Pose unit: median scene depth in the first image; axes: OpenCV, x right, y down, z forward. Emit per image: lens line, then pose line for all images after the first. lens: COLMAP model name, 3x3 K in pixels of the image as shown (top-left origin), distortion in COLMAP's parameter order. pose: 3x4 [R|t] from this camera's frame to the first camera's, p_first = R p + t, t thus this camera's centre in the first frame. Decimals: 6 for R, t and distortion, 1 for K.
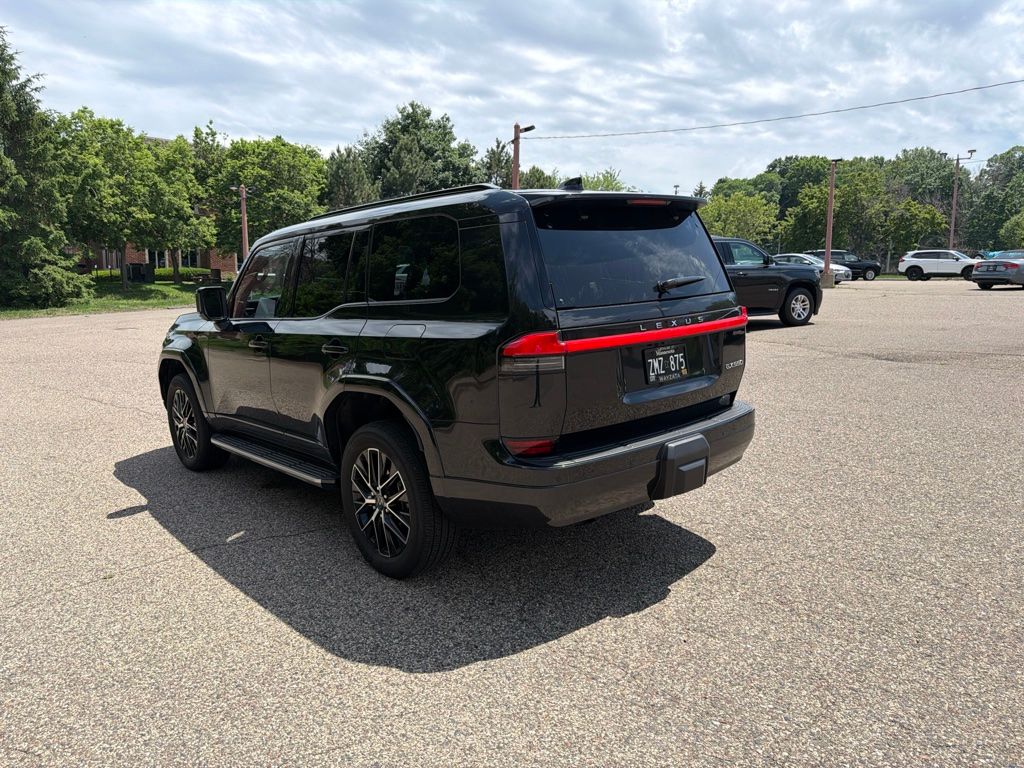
lens RADIAL K [[725.3, 0, 500.1], [0, 725.3, 377.0], [0, 0, 1]] dist [0.015889, -0.022014]
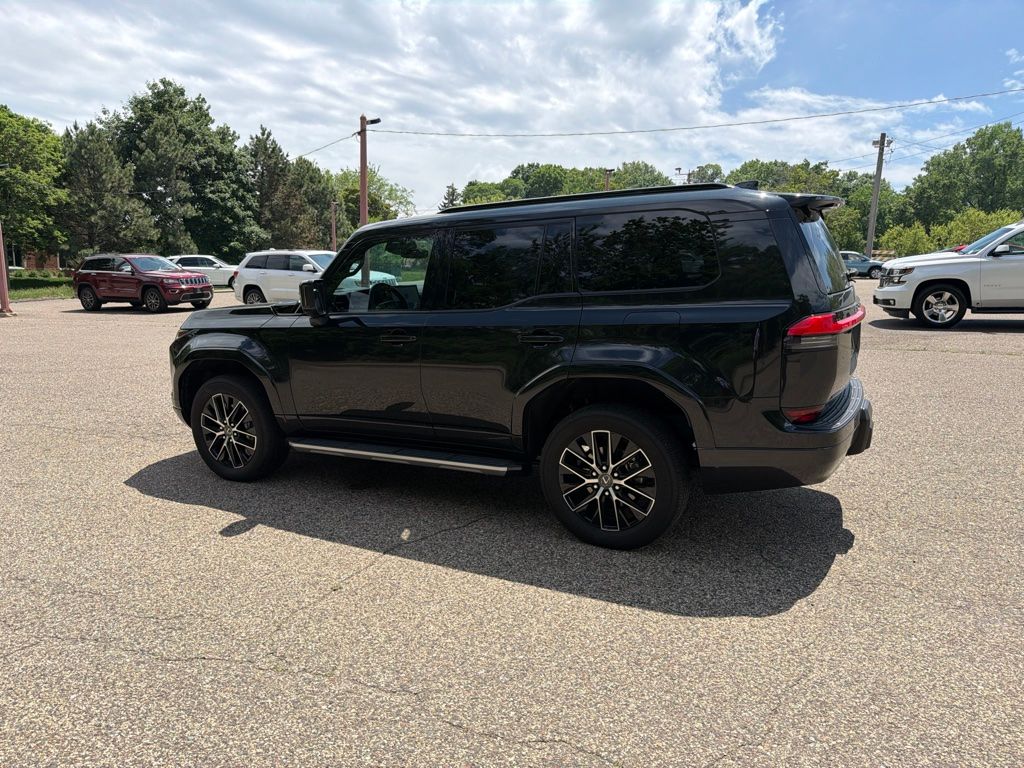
lens RADIAL K [[725.3, 0, 501.3], [0, 725.3, 383.1], [0, 0, 1]] dist [0.015889, -0.022014]
pose [[0.940933, -0.045514, 0.335519, -0.172515], [0.041439, 0.998955, 0.019298, 0.000790], [-0.336047, -0.004255, 0.941836, 0.013948]]
